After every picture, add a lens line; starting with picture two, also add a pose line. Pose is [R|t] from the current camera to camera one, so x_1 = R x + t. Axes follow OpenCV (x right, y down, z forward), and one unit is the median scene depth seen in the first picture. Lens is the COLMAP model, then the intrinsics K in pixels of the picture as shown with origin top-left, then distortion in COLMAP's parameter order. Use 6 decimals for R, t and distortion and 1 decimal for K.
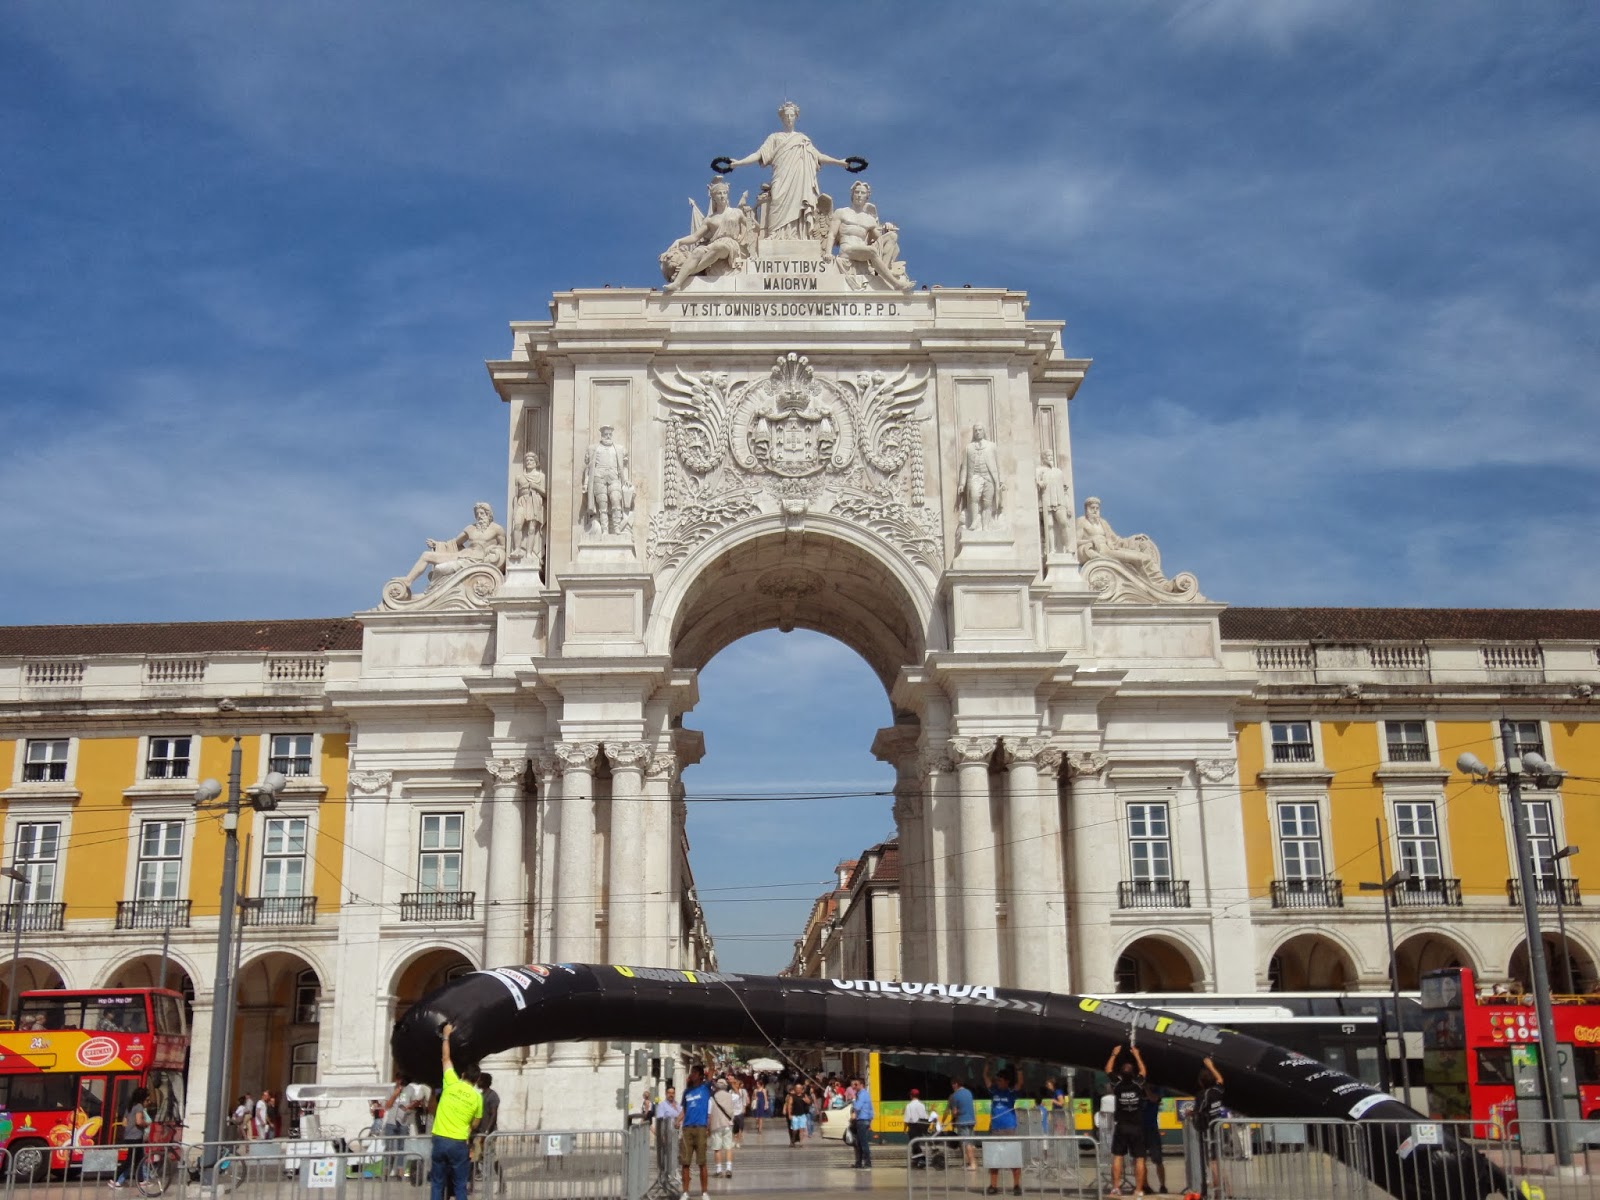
lens RADIAL K [[1582.3, 0, 800.0], [0, 1582.3, 600.0], [0, 0, 1]] dist [-0.006307, -0.003597]
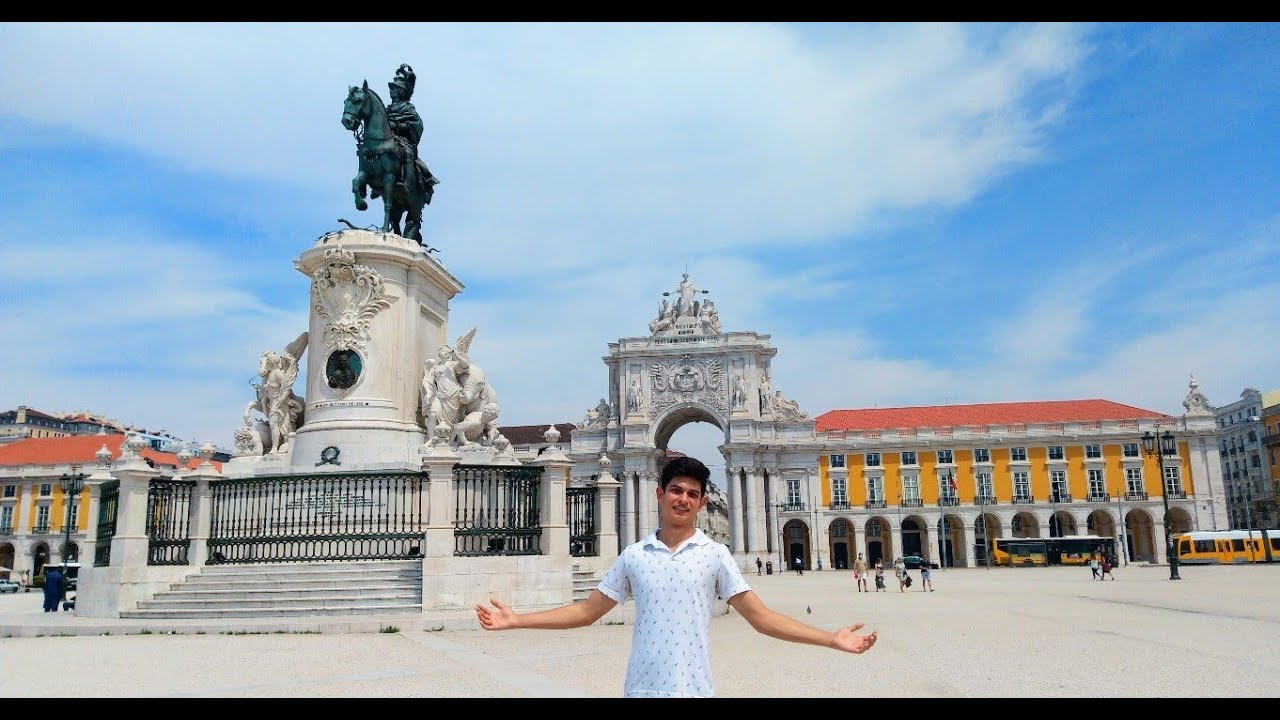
lens RADIAL K [[1057.1, 0, 640.0], [0, 1057.1, 360.0], [0, 0, 1]] dist [0.013937, 0.001124]
pose [[0.989834, -0.038551, -0.136904, 0.217841], [0.045247, 0.997910, 0.046140, -0.262475], [0.134839, -0.051865, 0.989509, -1.350324]]
